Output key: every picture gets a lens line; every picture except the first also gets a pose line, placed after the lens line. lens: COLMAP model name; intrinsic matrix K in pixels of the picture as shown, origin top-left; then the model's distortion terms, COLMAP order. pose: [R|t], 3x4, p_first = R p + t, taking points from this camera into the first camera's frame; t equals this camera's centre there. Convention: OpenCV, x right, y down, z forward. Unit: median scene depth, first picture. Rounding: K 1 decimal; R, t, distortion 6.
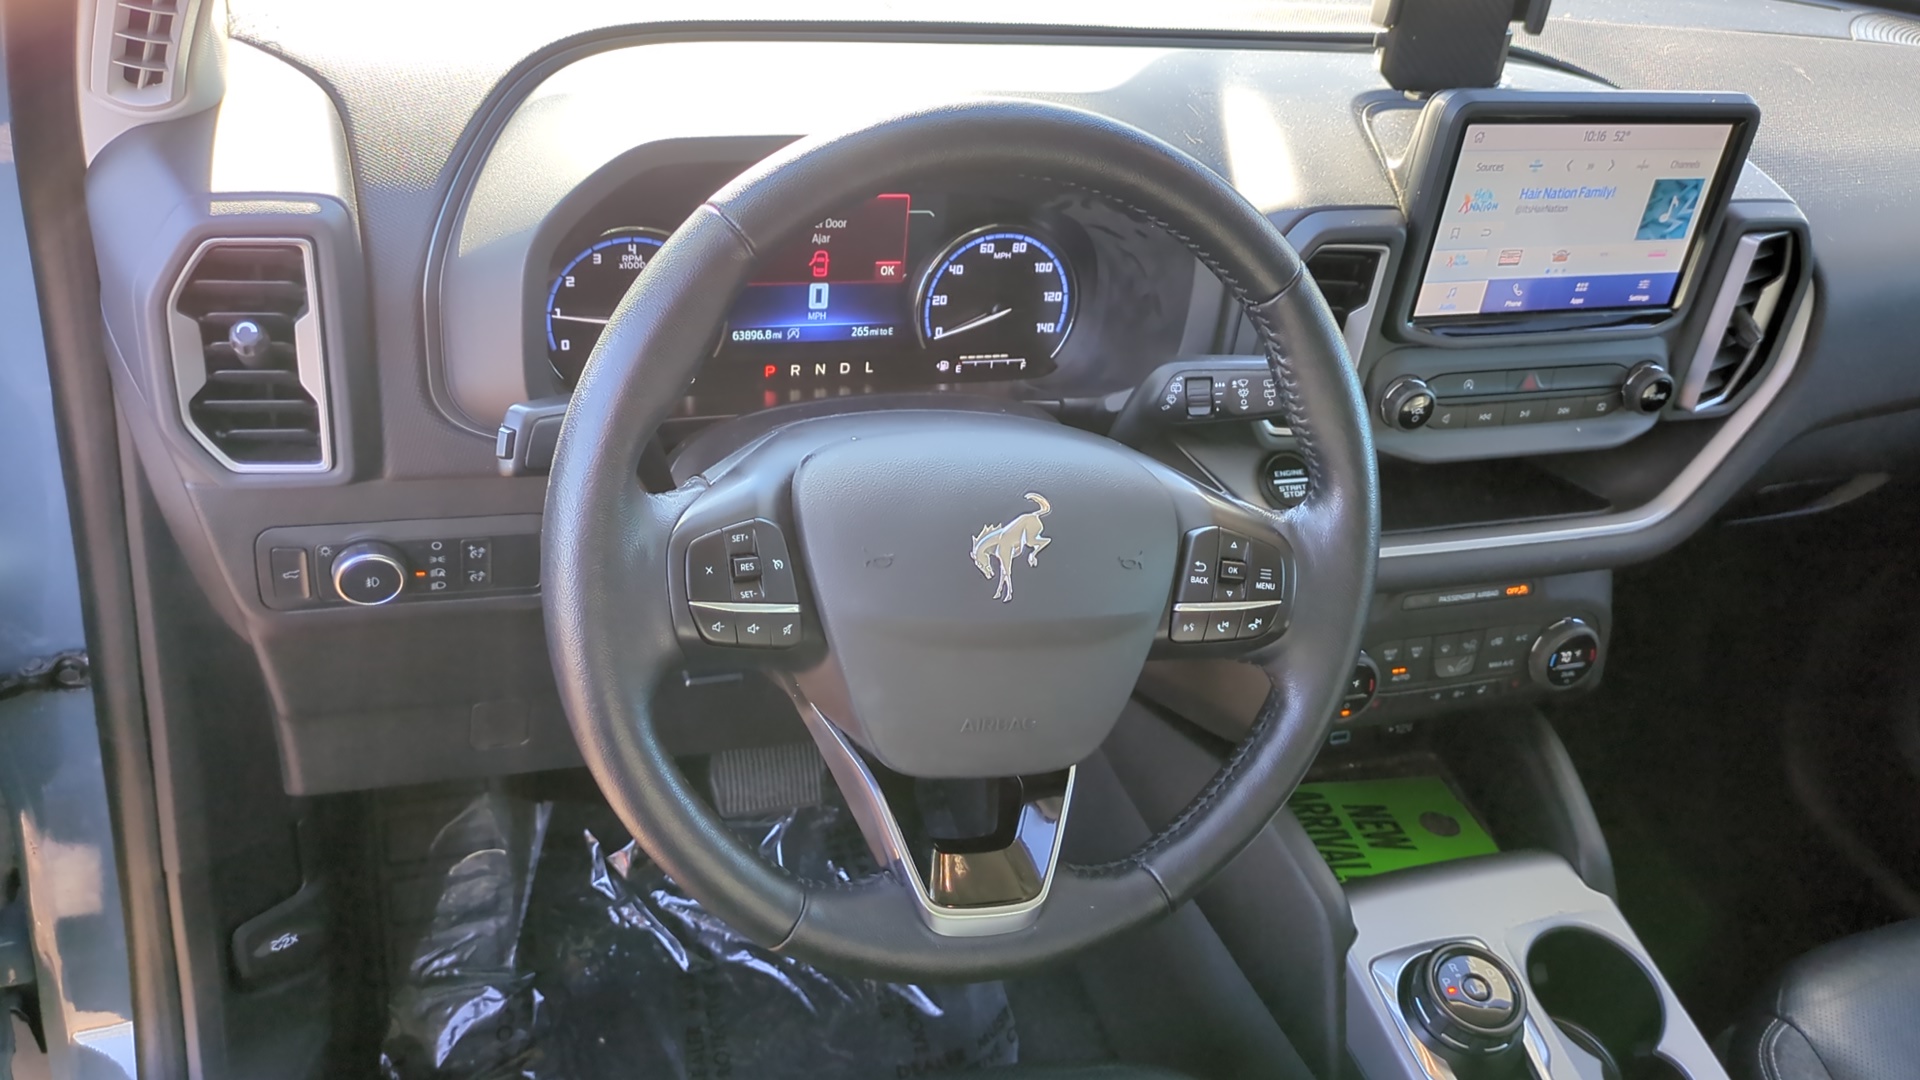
lens RADIAL K [[1647.4, 0, 968.3], [0, 1647.4, 534.7], [0, 0, 1]] dist [0.048411, -0.030732]
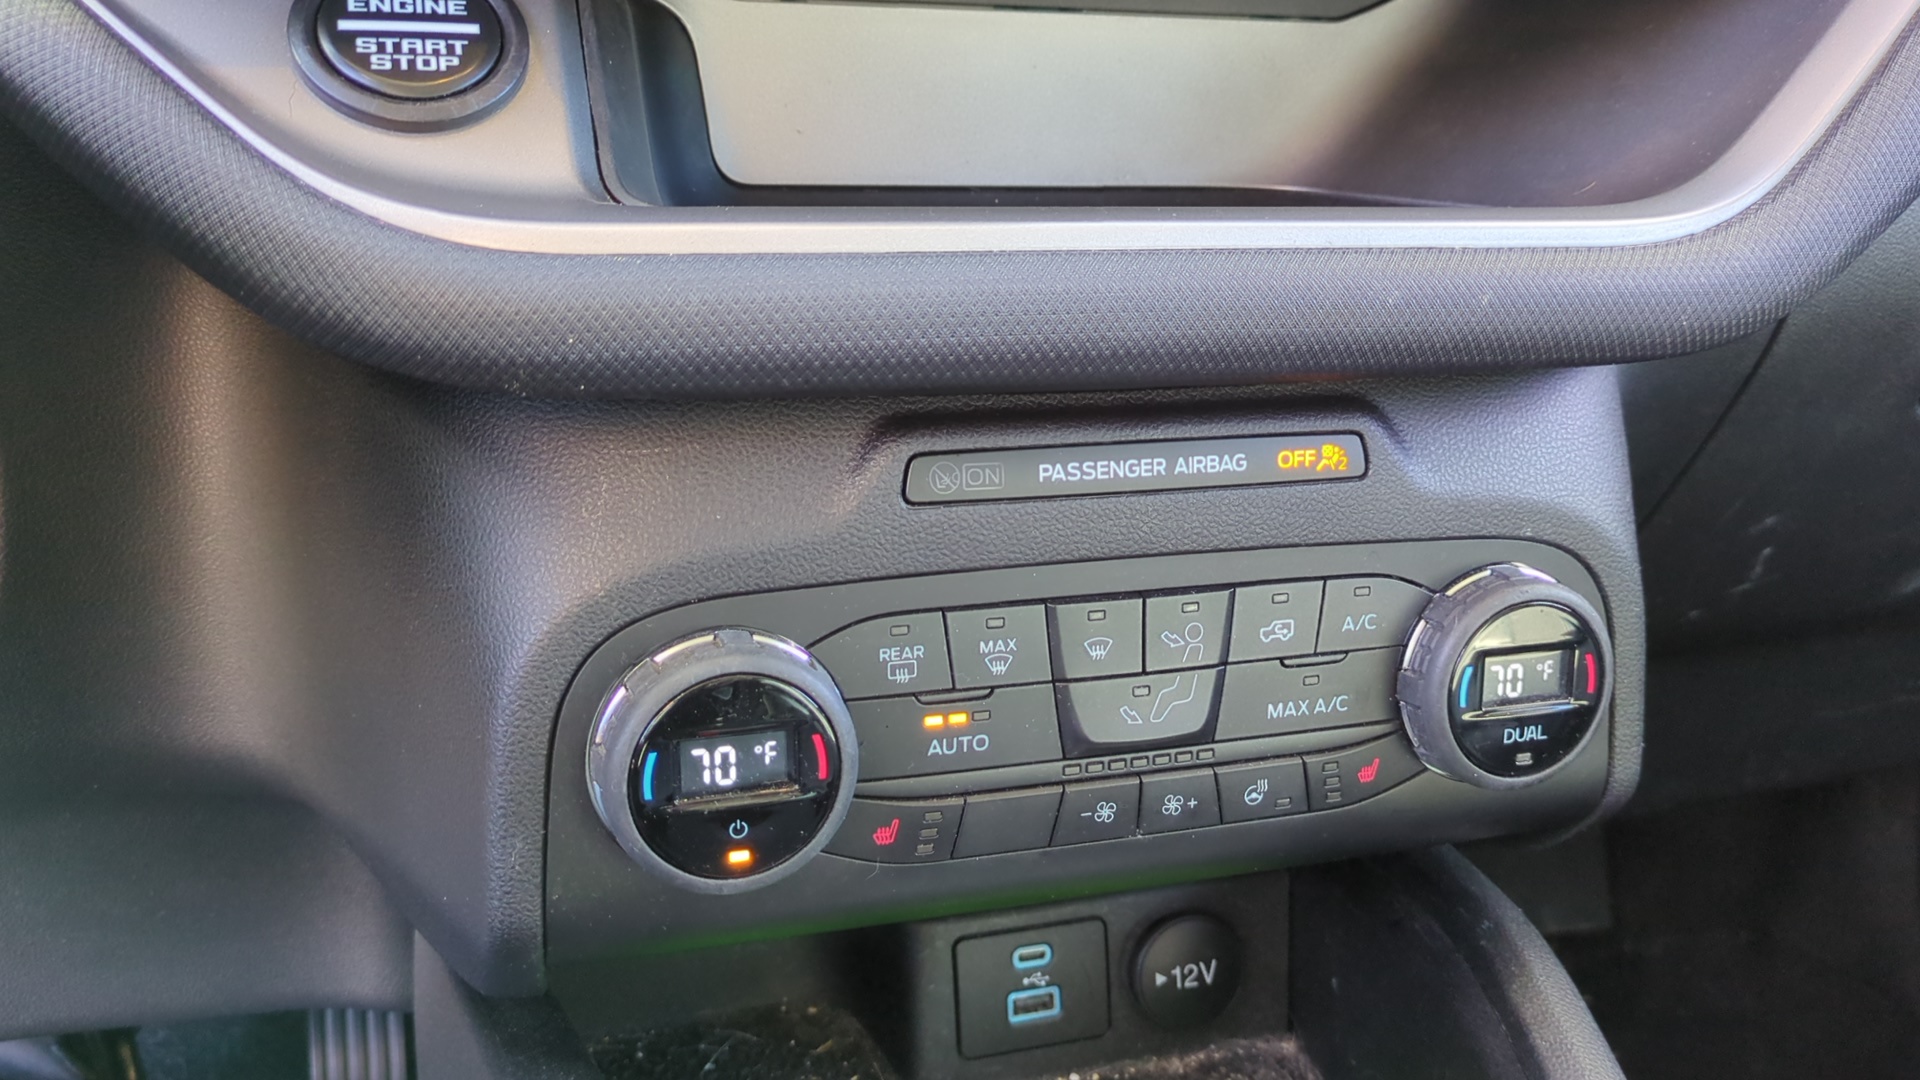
lens RADIAL K [[1647.4, 0, 966.7], [0, 1647.4, 530.4], [0, 0, 1]] dist [0.048411, -0.030732]
pose [[0.995541, -0.062825, -0.070363, 0.319453], [0.045854, 0.974185, -0.221046, 0.128911], [0.082434, 0.216834, 0.972722, 0.762610]]
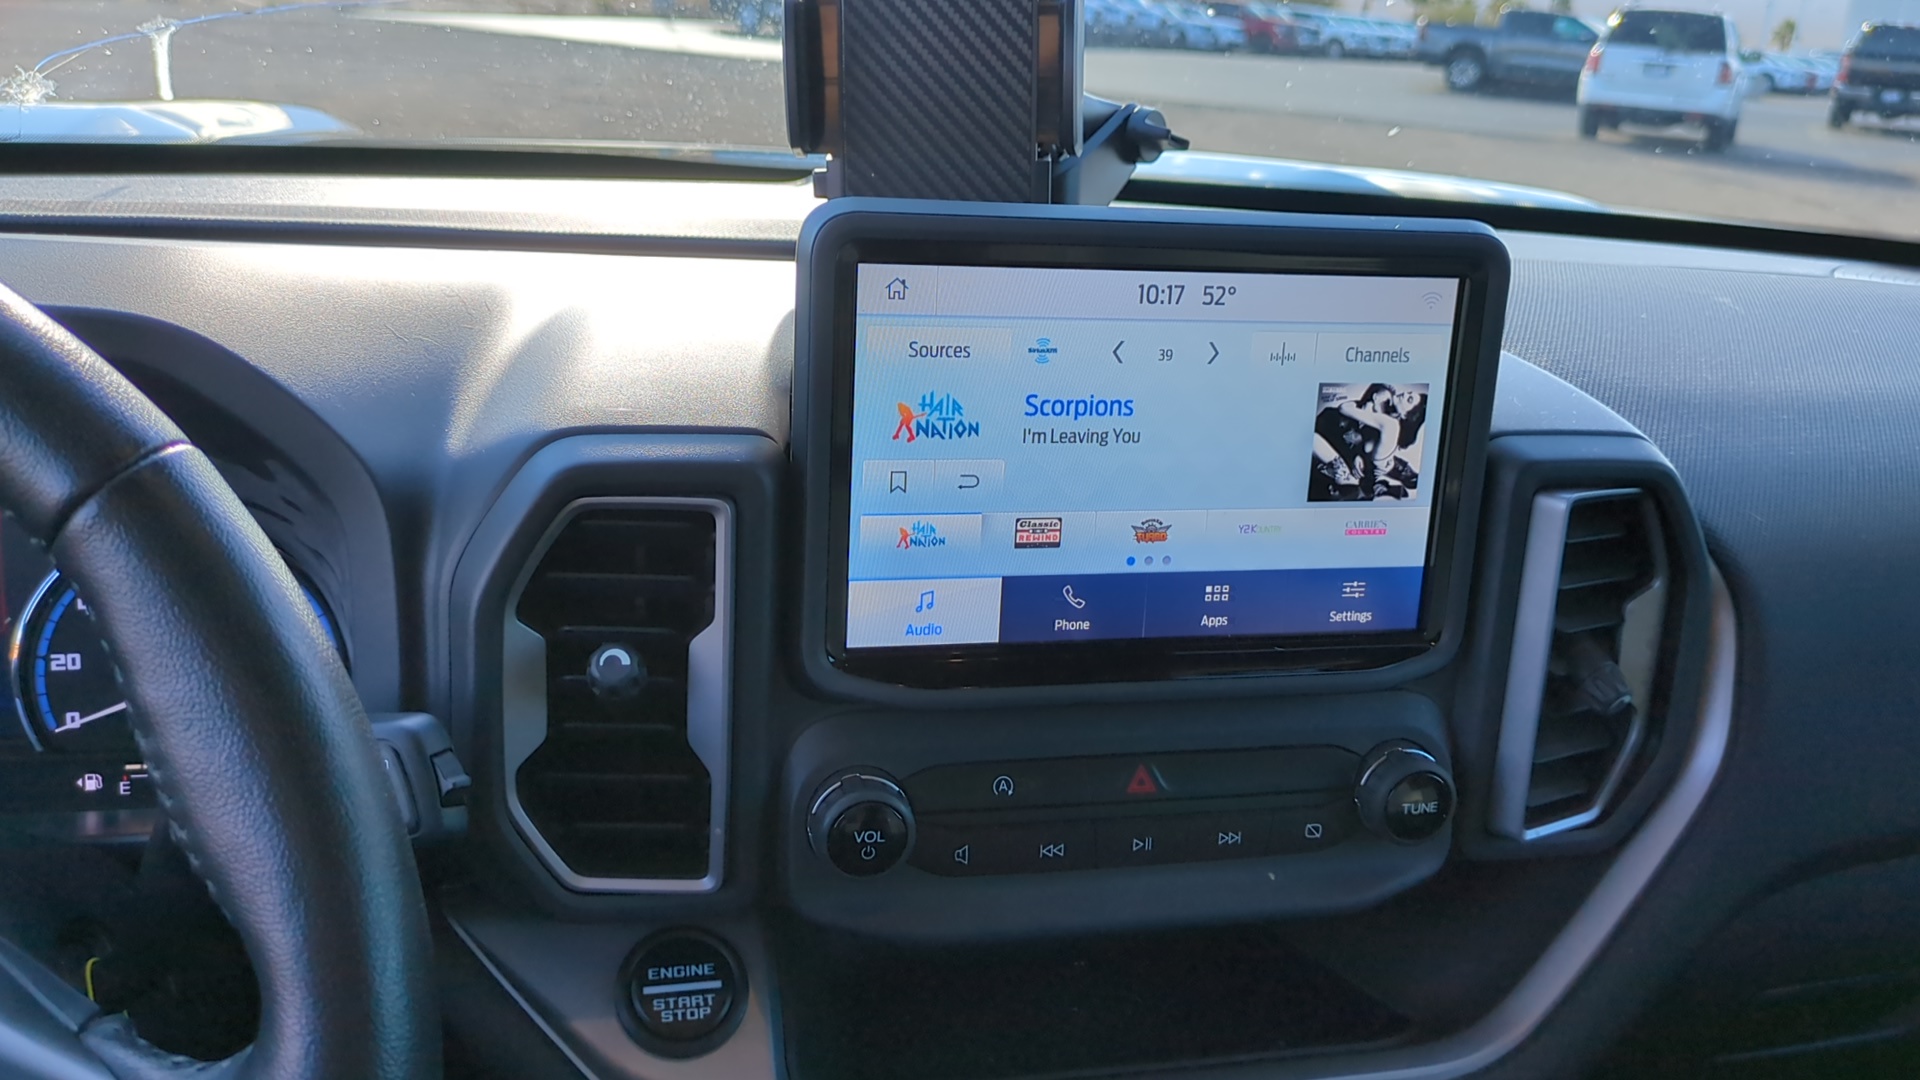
lens RADIAL K [[1647.4, 0, 967.1], [0, 1647.4, 536.2], [0, 0, 1]] dist [0.048411, -0.030732]
pose [[0.992259, -0.044638, -0.115882, 0.358620], [0.007990, 0.954176, -0.299141, -0.012425], [0.123924, 0.295899, 0.947146, 0.502425]]
